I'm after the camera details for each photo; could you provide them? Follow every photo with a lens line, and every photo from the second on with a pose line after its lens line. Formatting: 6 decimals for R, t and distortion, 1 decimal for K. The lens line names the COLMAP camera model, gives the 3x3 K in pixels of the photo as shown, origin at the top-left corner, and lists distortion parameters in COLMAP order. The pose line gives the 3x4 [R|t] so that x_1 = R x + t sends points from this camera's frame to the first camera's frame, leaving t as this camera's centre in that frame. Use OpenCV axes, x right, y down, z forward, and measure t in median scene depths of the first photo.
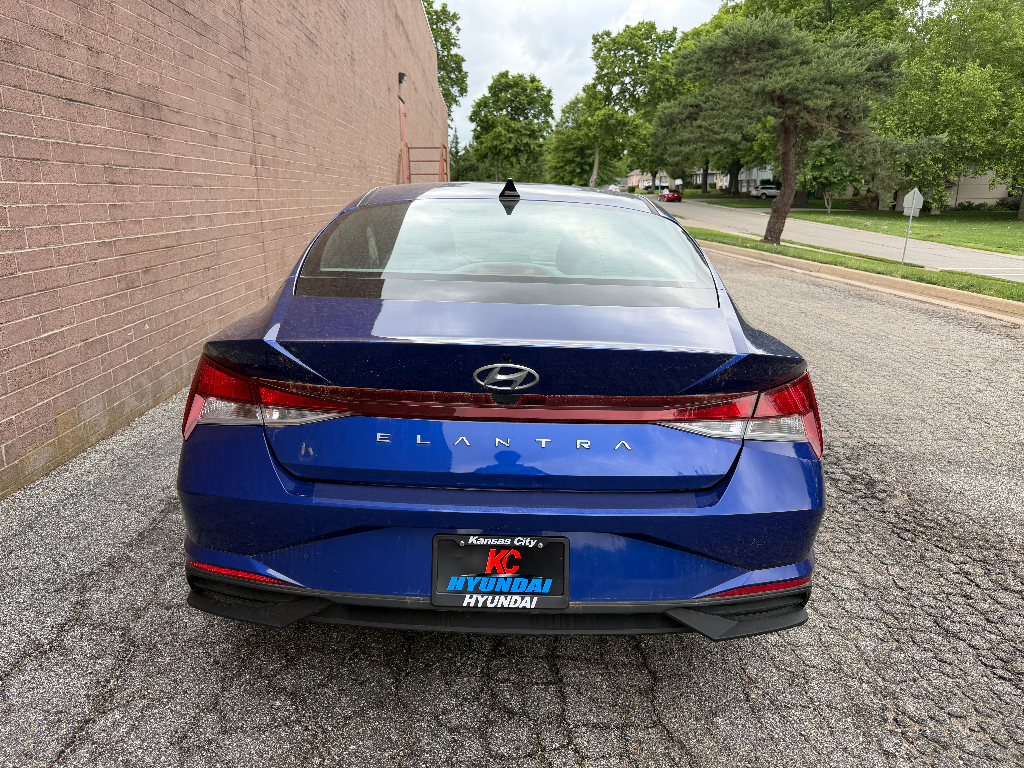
lens RADIAL K [[725.8, 0, 503.4], [0, 725.8, 386.0], [0, 0, 1]] dist [0.029601, -0.043338]
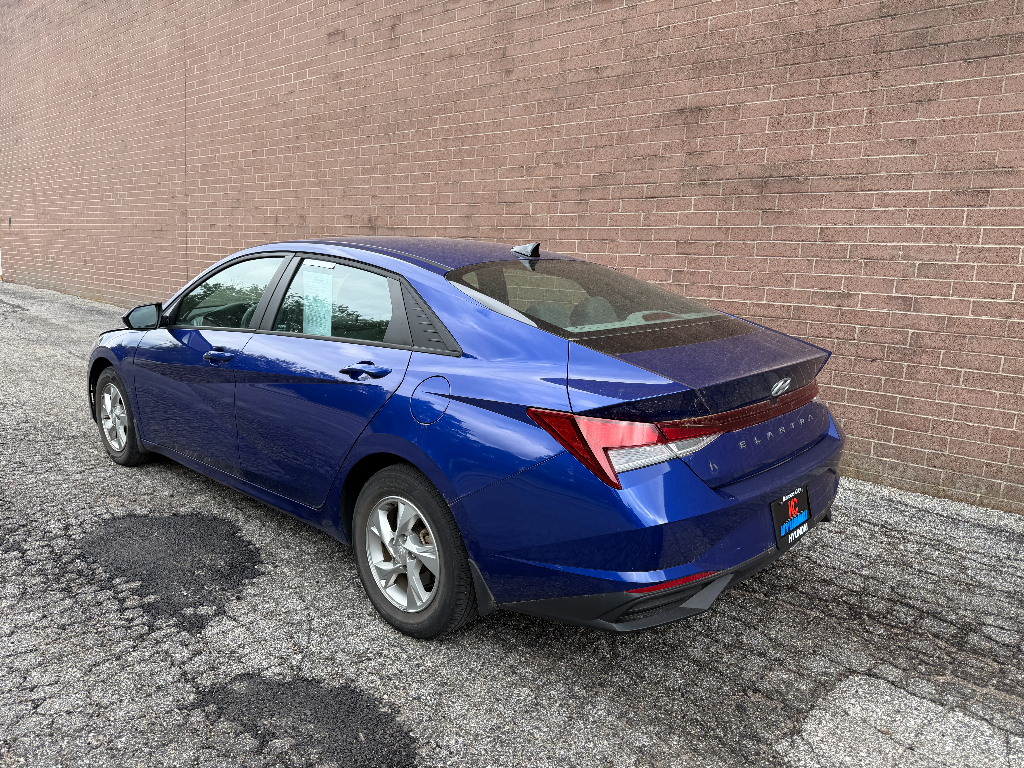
lens RADIAL K [[721.8, 0, 516.3], [0, 721.8, 392.4], [0, 0, 1]] dist [0.045439, -0.064511]
pose [[-0.682225, 0.094623, -0.724993, 0.104505], [-0.230664, 0.913095, 0.336231, -0.071242], [0.693803, 0.396616, -0.601110, 0.283702]]
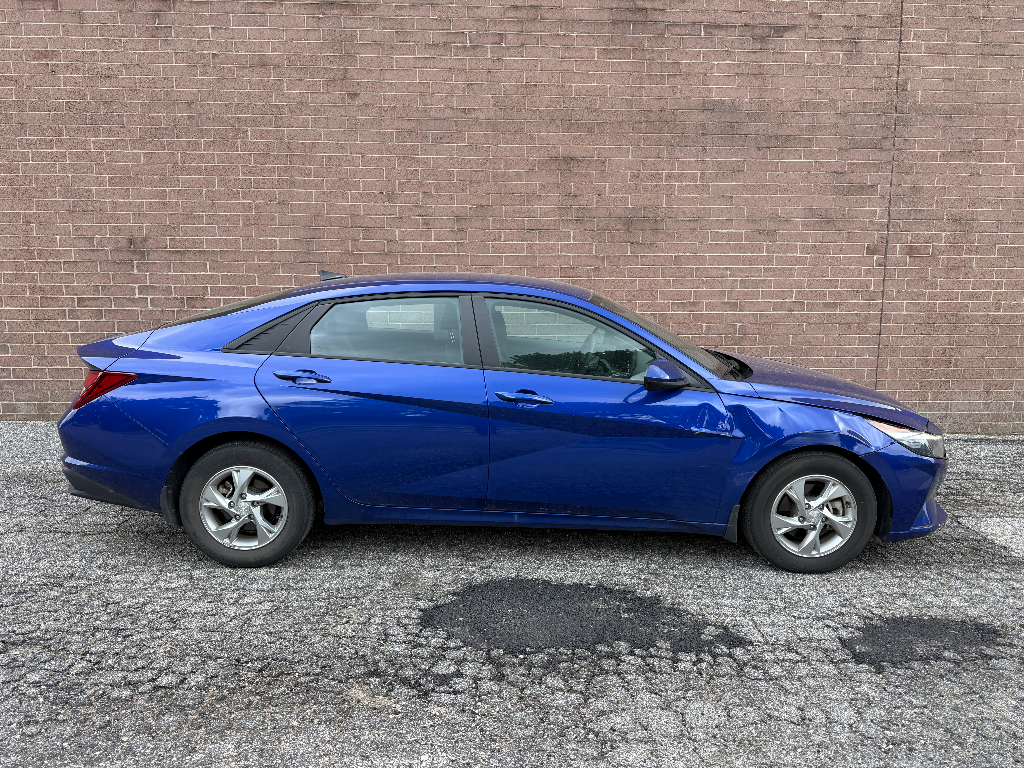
lens RADIAL K [[724.7, 0, 506.6], [0, 724.7, 385.7], [0, 0, 1]] dist [0.025651, -0.034686]
pose [[0.016138, 0.139434, -0.990100, 0.173497], [-0.259758, 0.956814, 0.130512, -0.038072], [0.965539, 0.255080, 0.051660, 0.146270]]
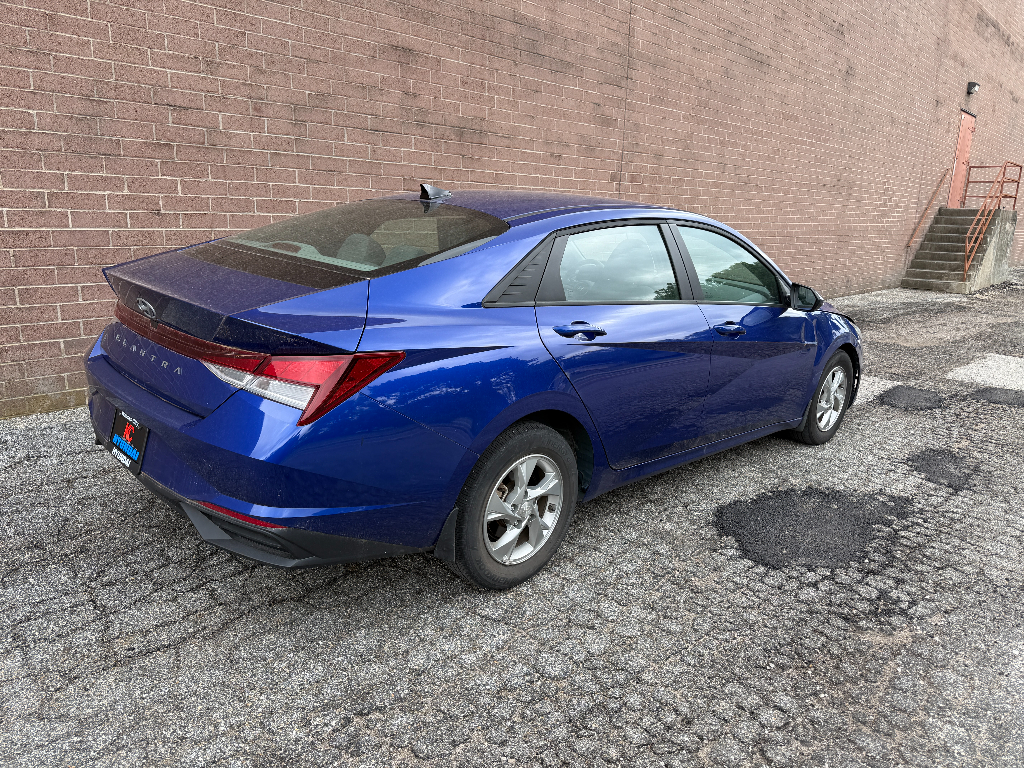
lens RADIAL K [[719.9, 0, 515.3], [0, 719.9, 390.1], [0, 0, 1]] dist [0.031147, -0.048041]
pose [[0.710209, 0.202997, -0.674089, 0.102401], [-0.216682, 0.974073, 0.065043, -0.007213], [0.669815, 0.099869, 0.735781, 0.029083]]
